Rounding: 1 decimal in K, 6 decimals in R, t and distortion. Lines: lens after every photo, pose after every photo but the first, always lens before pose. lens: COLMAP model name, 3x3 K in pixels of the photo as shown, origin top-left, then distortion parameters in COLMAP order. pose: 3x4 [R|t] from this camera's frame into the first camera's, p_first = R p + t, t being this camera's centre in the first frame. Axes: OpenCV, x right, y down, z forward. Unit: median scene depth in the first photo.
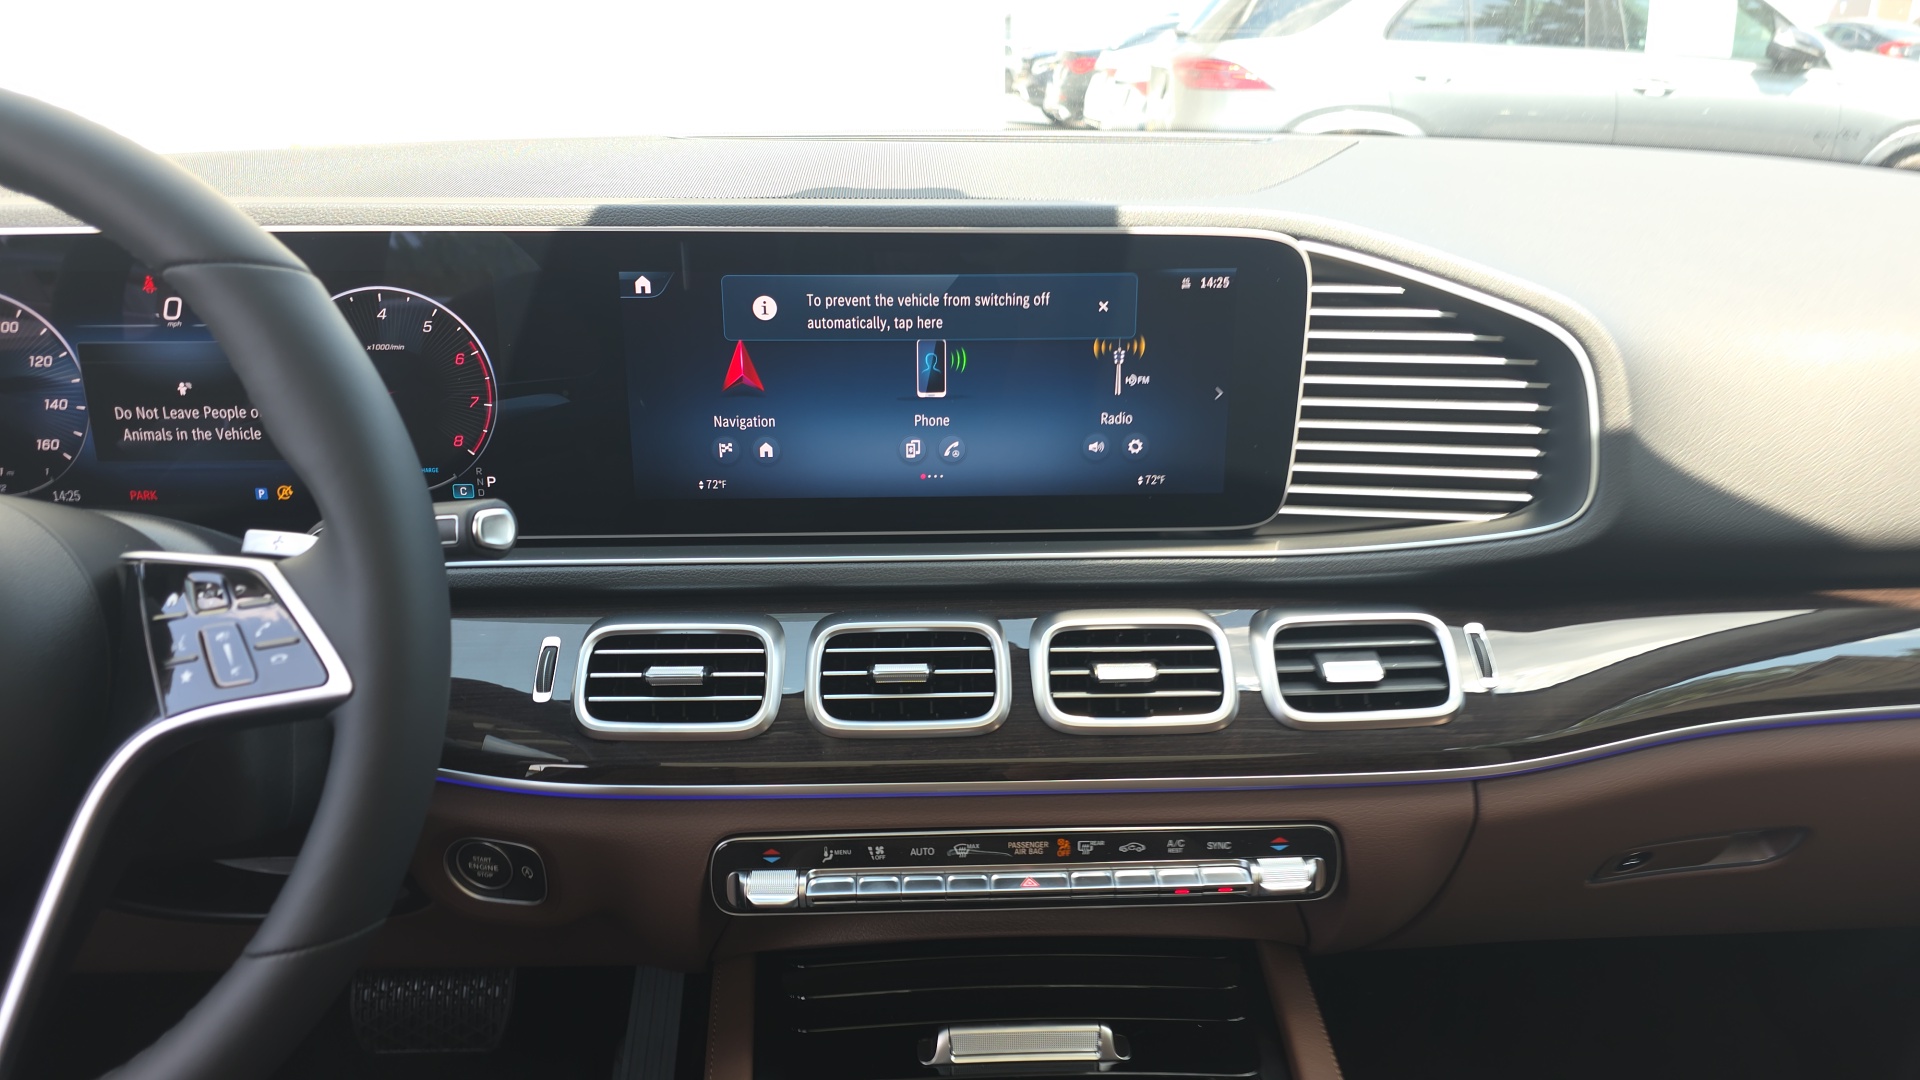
lens RADIAL K [[1292.3, 0, 964.6], [0, 1292.3, 529.4], [0, 0, 1]] dist [0.069193, -0.083399]
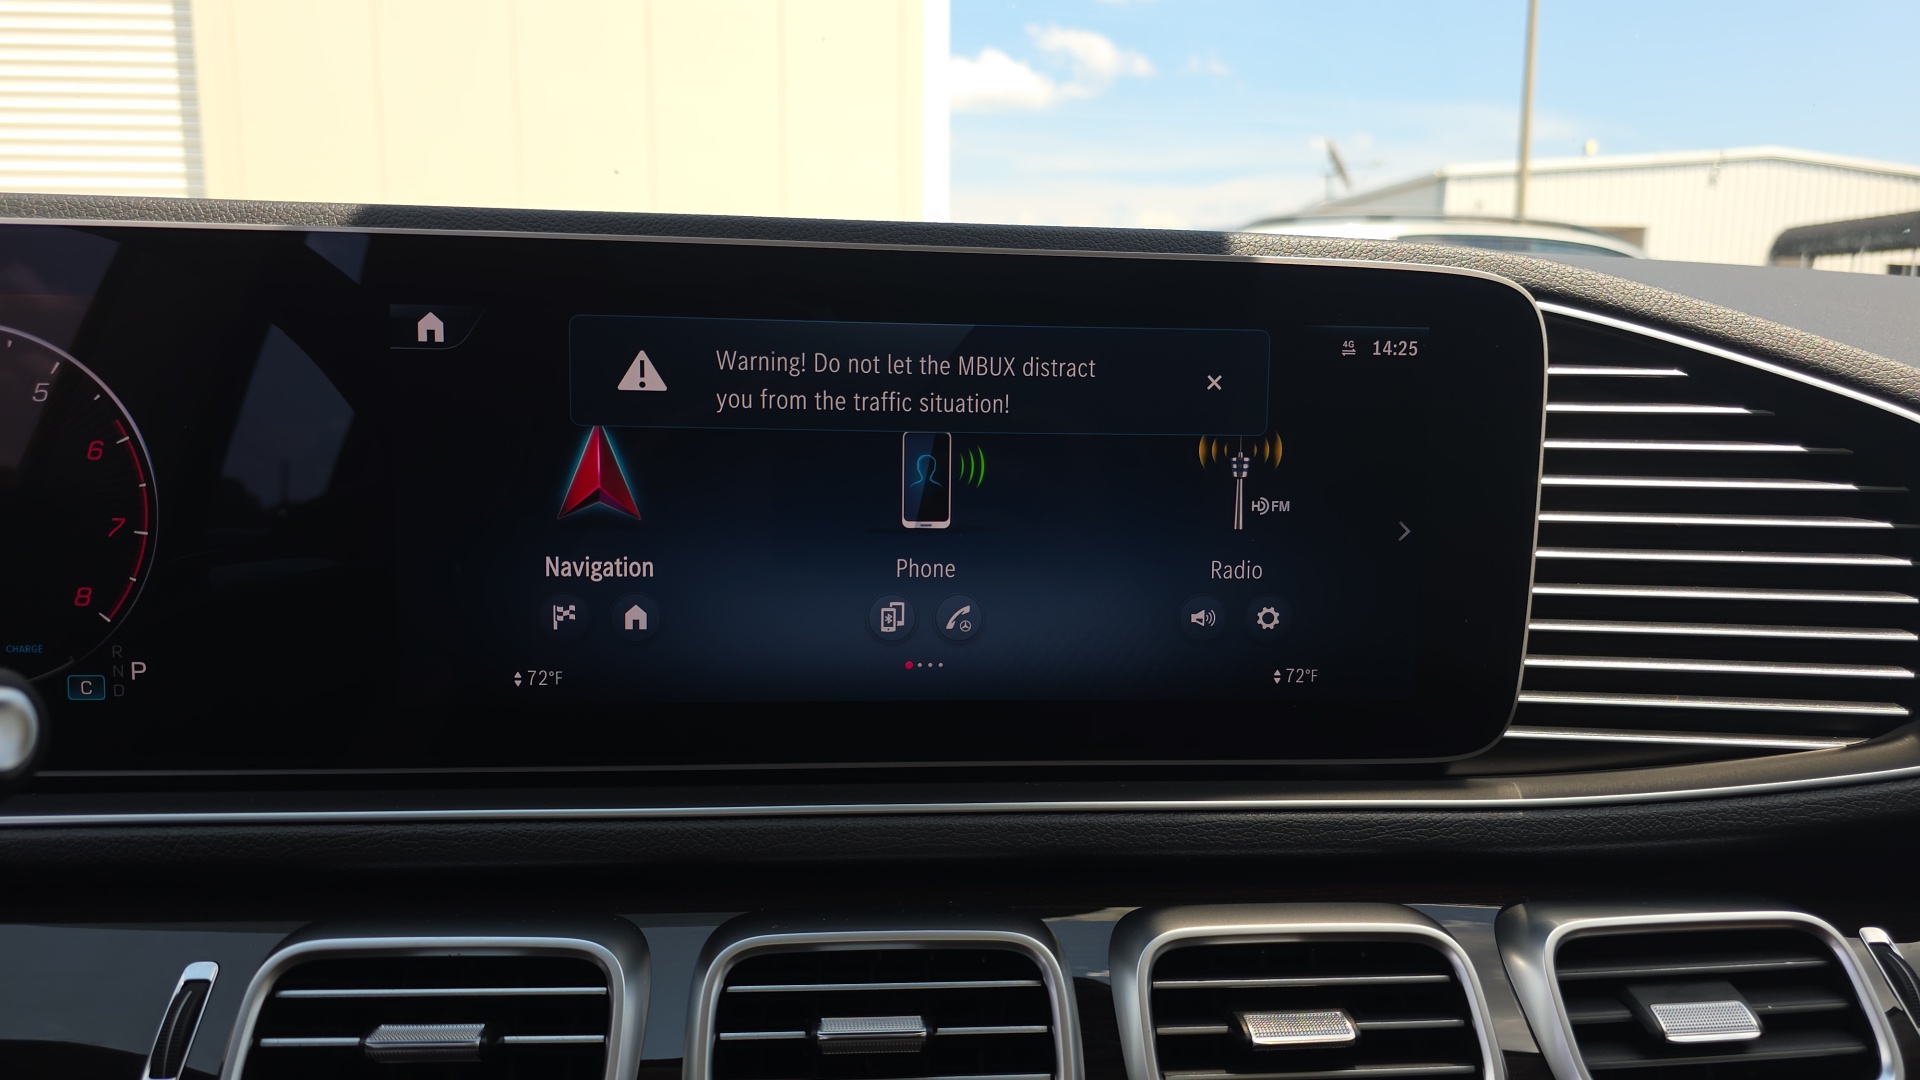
lens RADIAL K [[1310.5, 0, 957.9], [0, 1310.5, 552.1], [0, 0, 1]] dist [0.049506, -0.081416]
pose [[0.998780, 0.010298, 0.048292, -0.040878], [-0.001085, 0.982352, -0.187039, 0.019533], [-0.049366, 0.186759, 0.981165, 0.432926]]
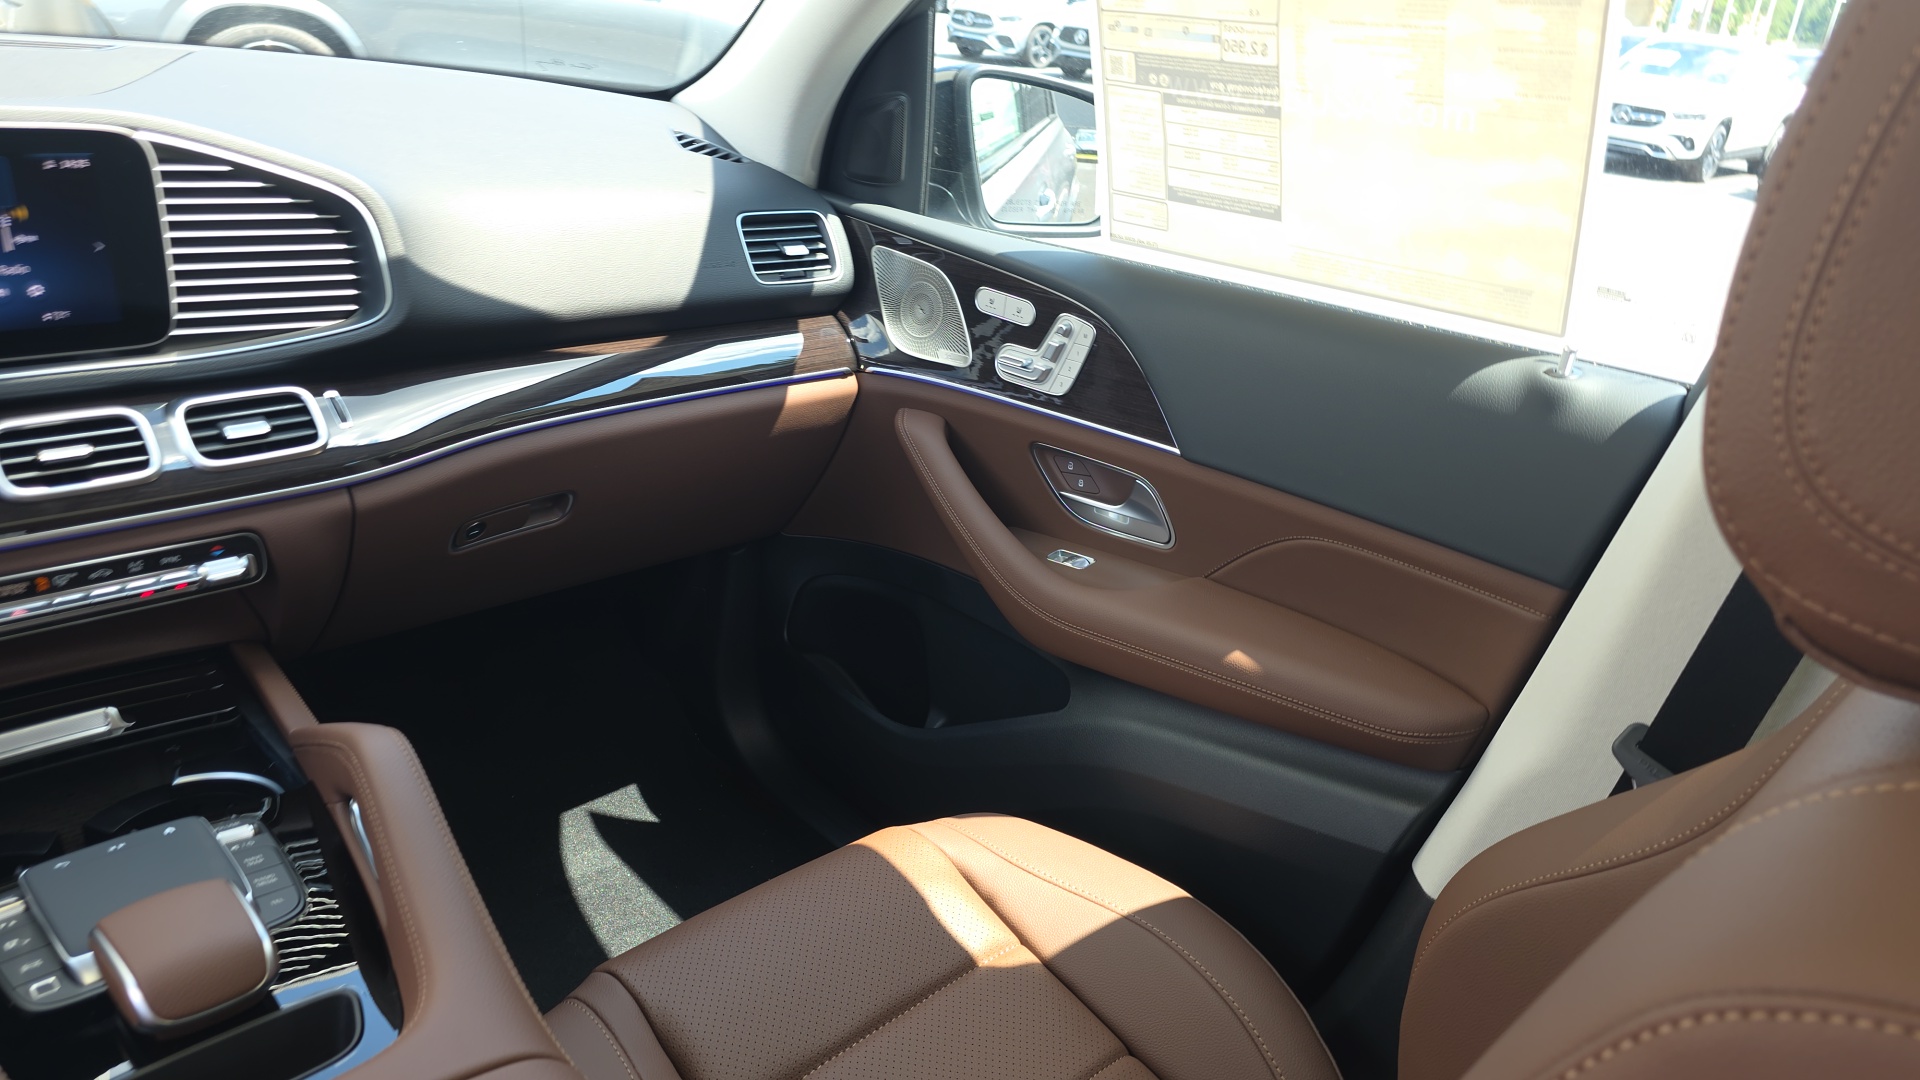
lens RADIAL K [[1303.7, 0, 986.5], [0, 1303.7, 553.6], [0, 0, 1]] dist [0.058292, -0.060871]
pose [[0.732692, -0.201964, 0.649903, -0.091249], [0.136115, 0.979145, 0.150825, 0.133137], [-0.666810, -0.022047, 0.744901, -0.685490]]
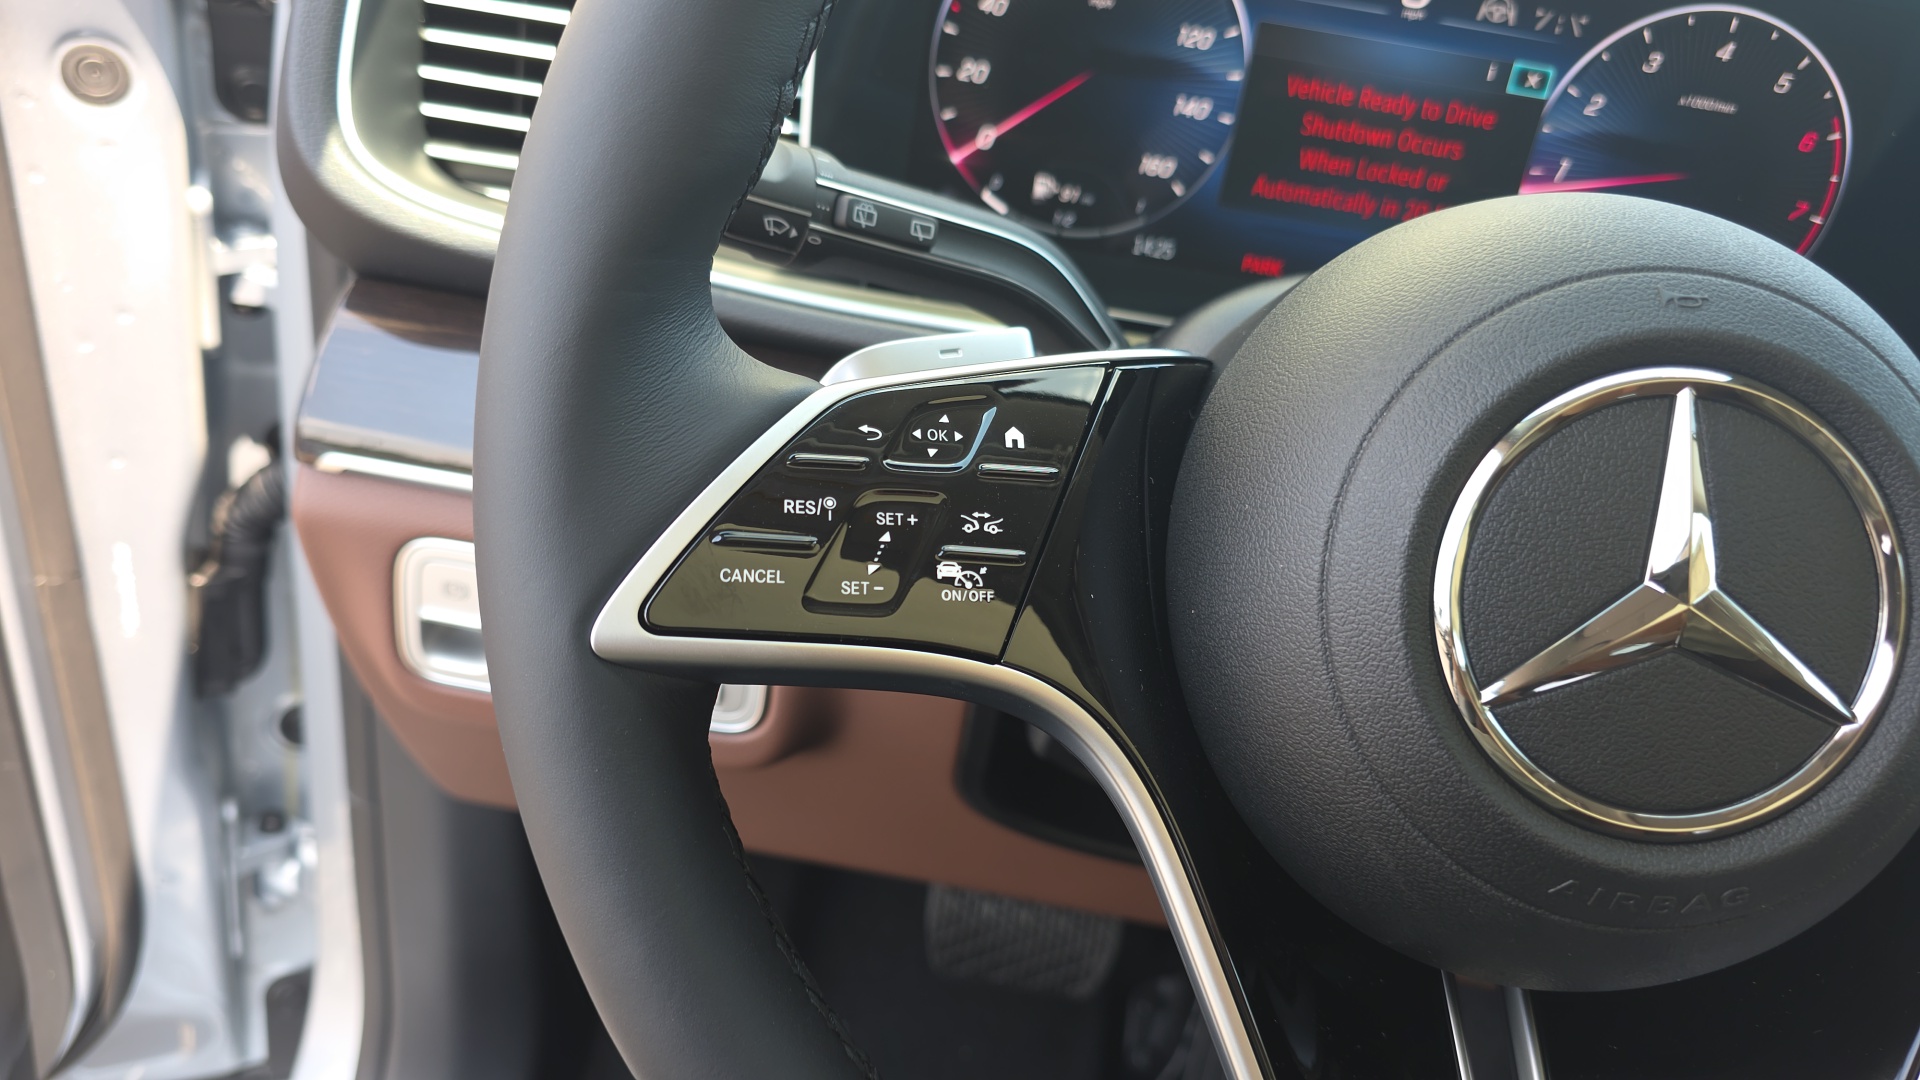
lens RADIAL K [[1340.2, 0, 946.9], [0, 1340.2, 546.2], [0, 0, 1]] dist [0.006638, -0.035218]
pose [[0.981349, 0.184803, -0.052934, -0.743157], [-0.178297, 0.977948, 0.108754, 0.071180], [0.071865, -0.097288, 0.992658, 0.293876]]
